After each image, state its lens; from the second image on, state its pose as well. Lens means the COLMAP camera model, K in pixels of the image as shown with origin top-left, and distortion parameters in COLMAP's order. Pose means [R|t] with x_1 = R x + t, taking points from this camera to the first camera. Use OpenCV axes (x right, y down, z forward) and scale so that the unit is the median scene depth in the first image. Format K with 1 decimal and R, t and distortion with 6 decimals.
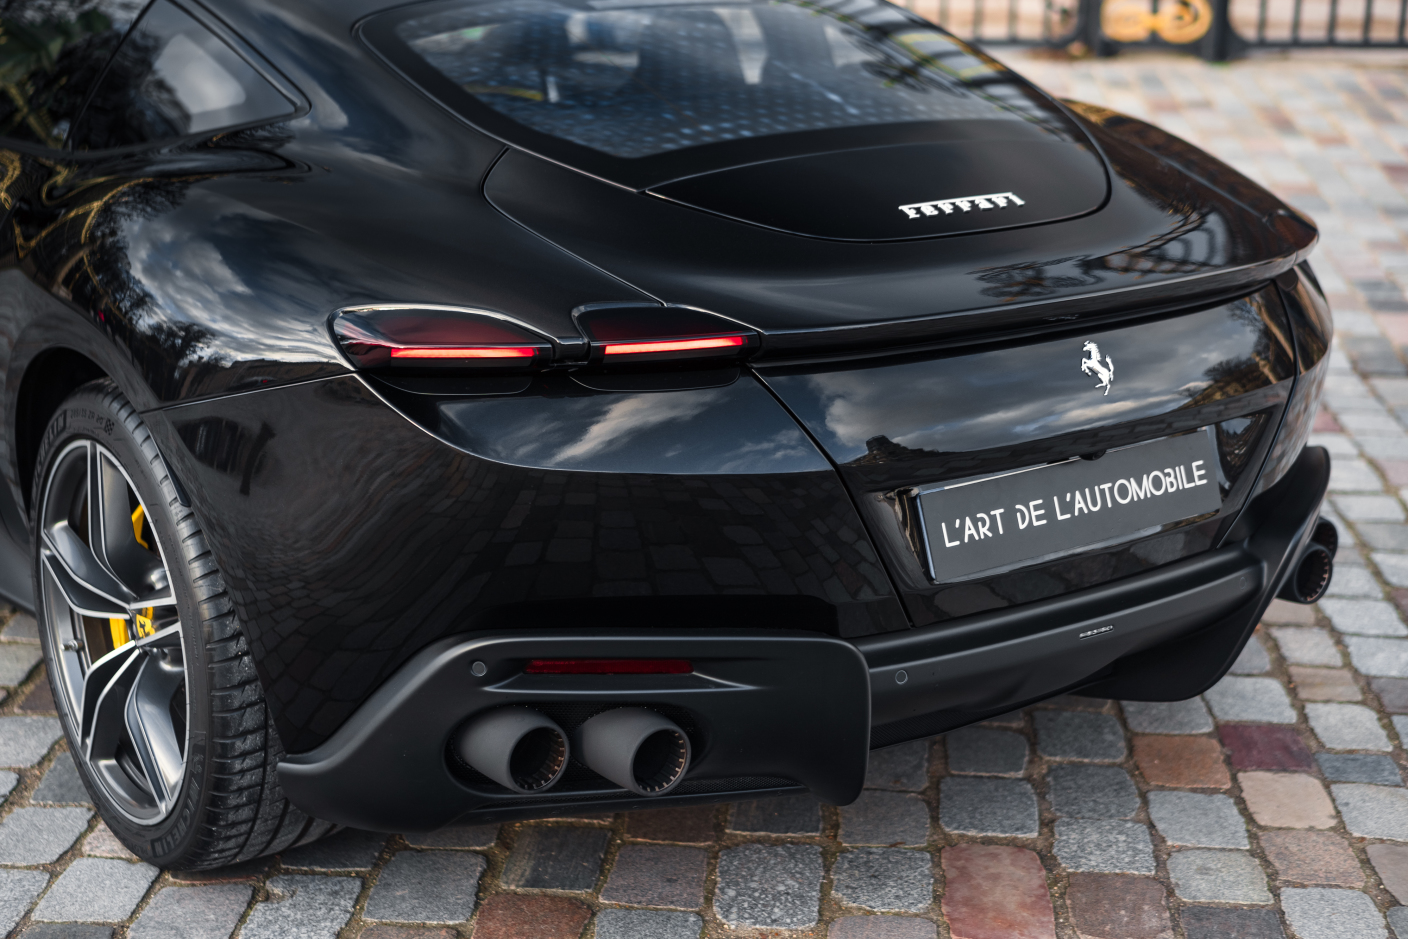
lens RADIAL K [[2209.4, 0, 704.0], [0, 2209.4, 469.5], [0, 0, 1]] dist [0.020165, -0.165025]
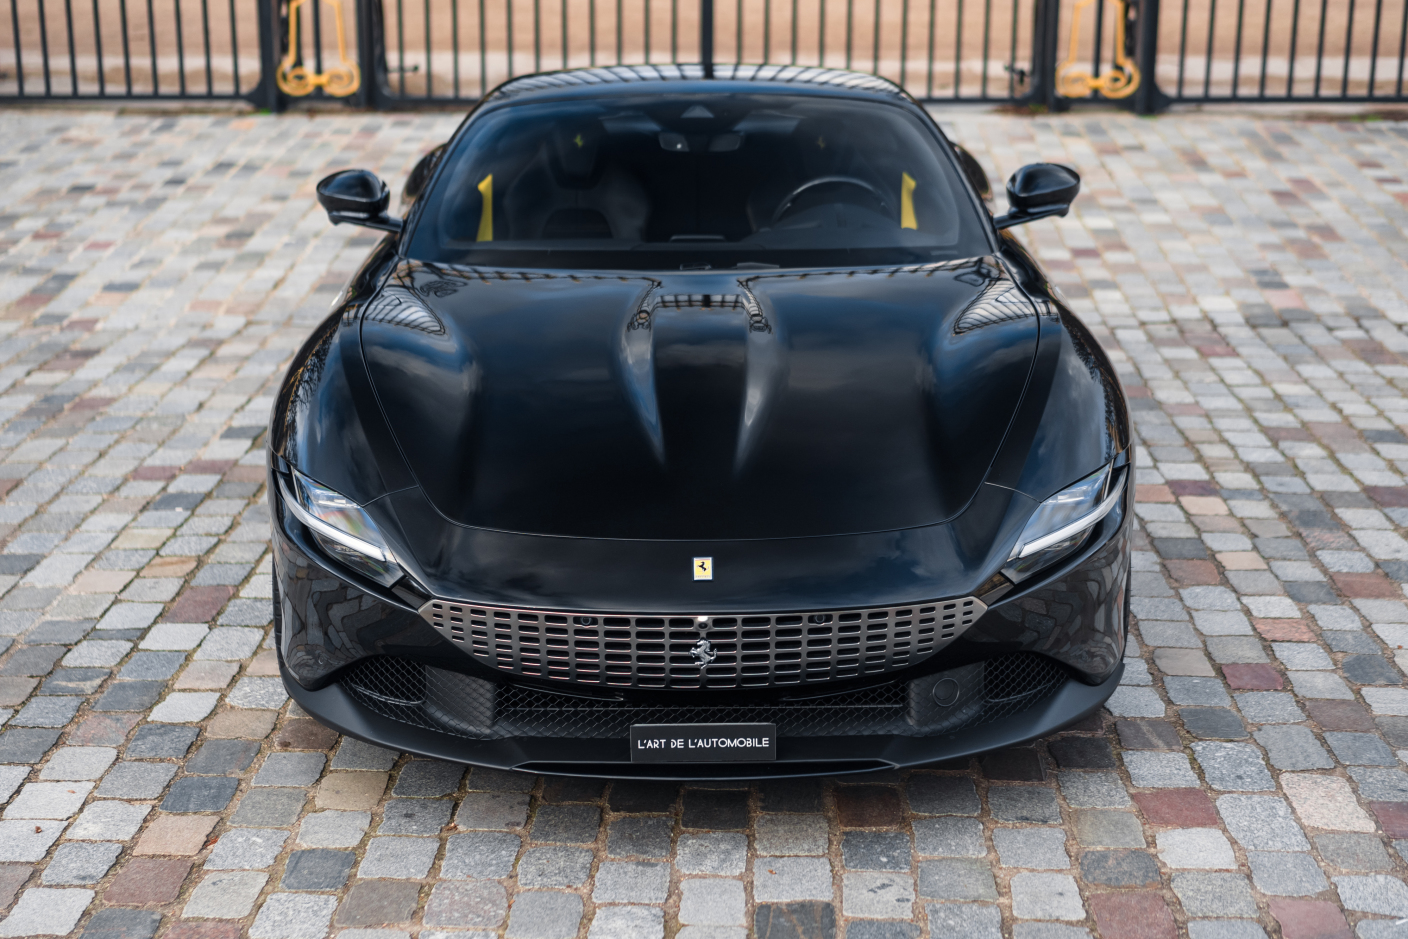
lens RADIAL K [[2209.4, 0, 704.0], [0, 2209.4, 469.5], [0, 0, 1]] dist [0.020165, -0.165025]
pose [[0.999360, -0.014523, 0.032680, -0.275749], [0.015170, 0.999692, -0.019627, 0.170462], [-0.032385, 0.020111, 0.999273, -1.071780]]
